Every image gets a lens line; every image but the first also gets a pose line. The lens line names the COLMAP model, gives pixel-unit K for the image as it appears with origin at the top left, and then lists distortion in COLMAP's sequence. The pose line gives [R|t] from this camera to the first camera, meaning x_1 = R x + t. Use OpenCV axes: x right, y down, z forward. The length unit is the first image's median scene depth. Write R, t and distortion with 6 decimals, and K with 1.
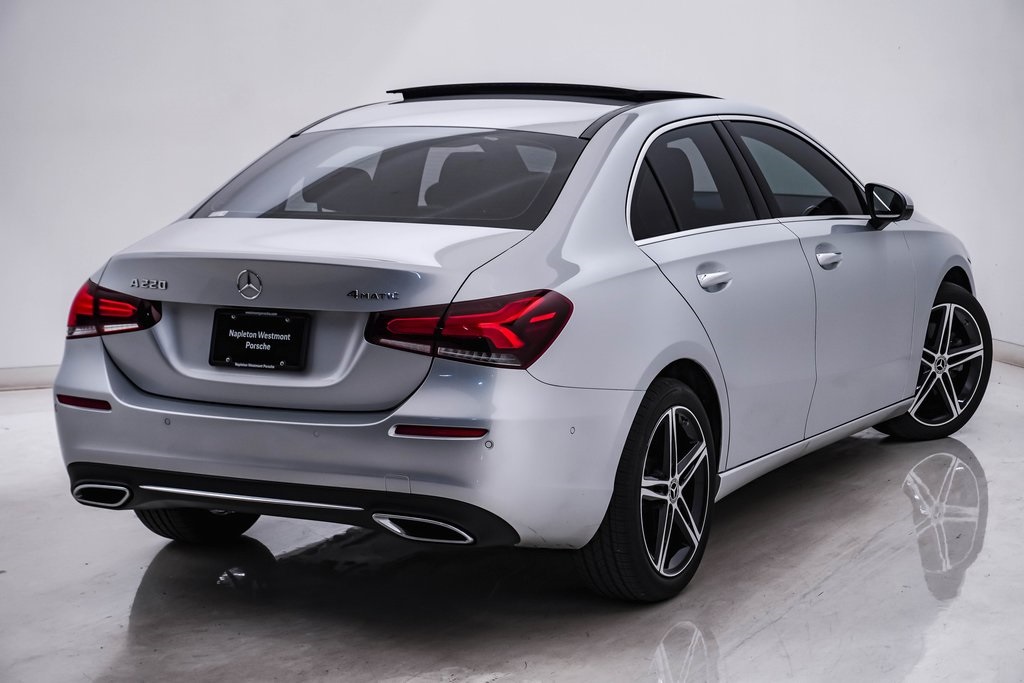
lens RADIAL K [[2179.5, 0, 515.6], [0, 2179.5, 345.4], [0, 0, 1]] dist [-0.013448, 0.000000]
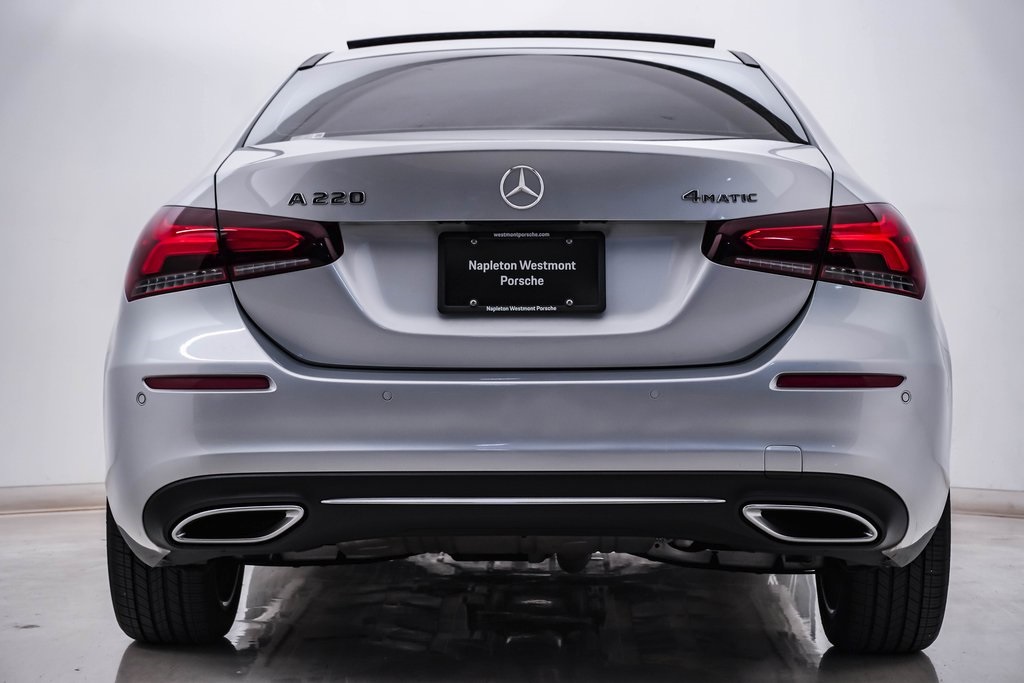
lens RADIAL K [[2179.5, 0, 511.9], [0, 2179.5, 344.0], [0, 0, 1]] dist [-0.013448, 0.000000]
pose [[0.892813, 0.010653, 0.450301, -0.420503], [0.052689, 0.990387, -0.127899, 0.105116], [-0.447334, 0.137916, 0.883669, 0.392459]]
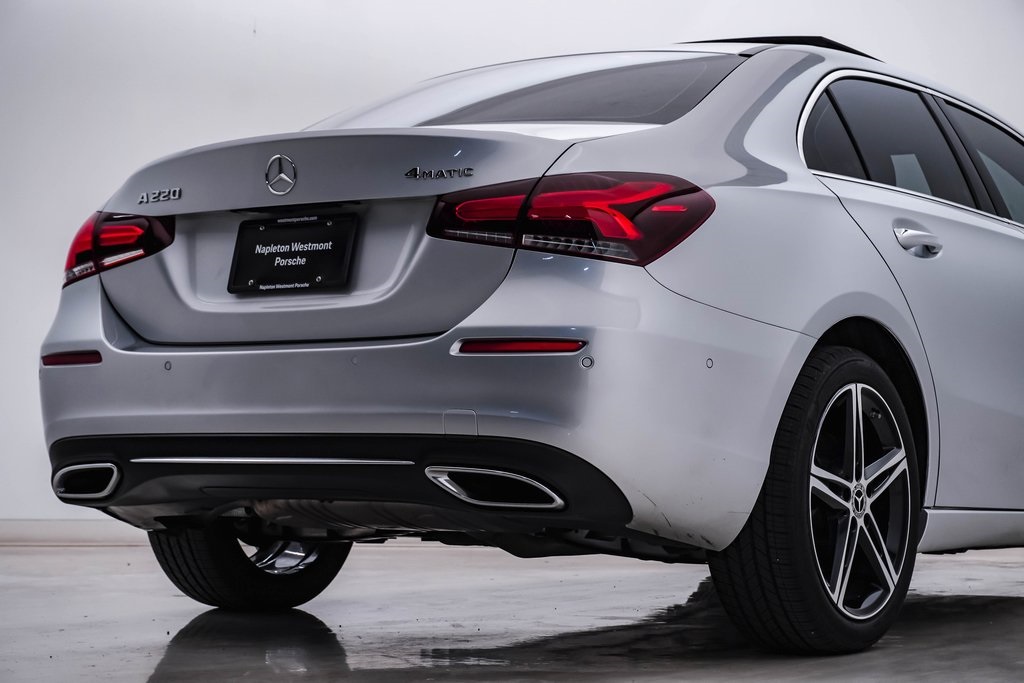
lens RADIAL K [[2179.5, 0, 509.6], [0, 2179.5, 338.8], [0, 0, 1]] dist [-0.013448, 0.000000]
pose [[0.993590, 0.013554, -0.112226, 0.039327], [-0.034446, 0.981872, -0.186388, 0.159297], [0.107666, 0.189059, 0.976045, 0.281407]]
